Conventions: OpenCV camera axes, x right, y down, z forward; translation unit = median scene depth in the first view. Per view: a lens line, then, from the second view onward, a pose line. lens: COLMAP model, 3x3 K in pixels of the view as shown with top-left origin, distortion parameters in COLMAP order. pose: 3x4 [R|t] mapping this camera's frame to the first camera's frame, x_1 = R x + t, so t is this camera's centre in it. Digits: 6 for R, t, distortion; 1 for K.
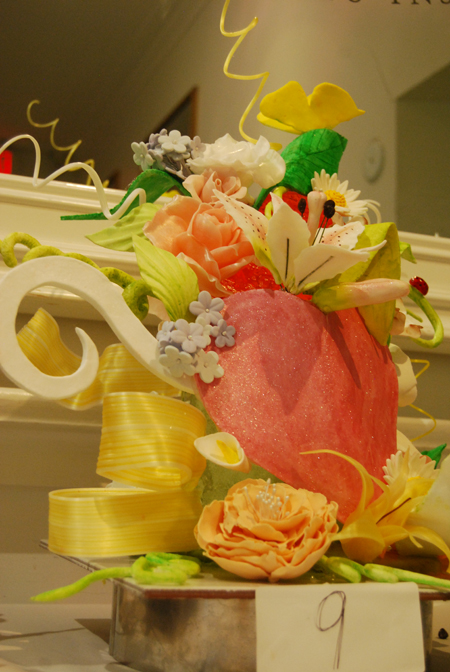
lens RADIAL K [[986.9, 0, 223.0], [0, 986.9, 336.6], [0, 0, 1]] dist [0.047681, 0.000000]
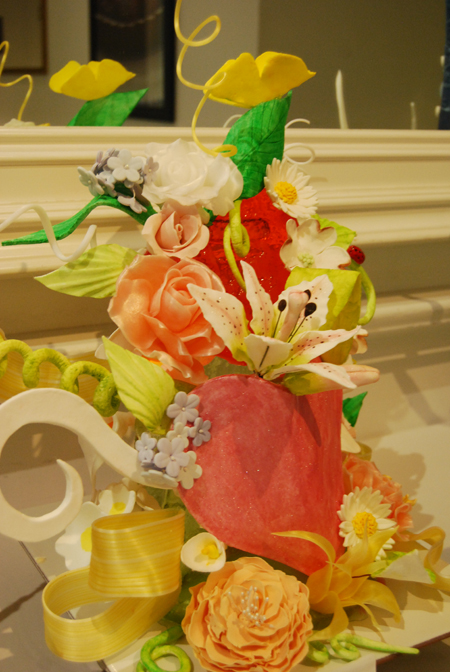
lens RADIAL K [[877.9, 0, 227.0], [0, 877.9, 335.4], [0, 0, 1]] dist [-0.000694, 0.000000]
pose [[0.984820, -0.046994, 0.167095, -0.116595], [-0.028316, 0.906262, 0.421767, -0.466429], [-0.171252, -0.420096, 0.891174, 0.237917]]
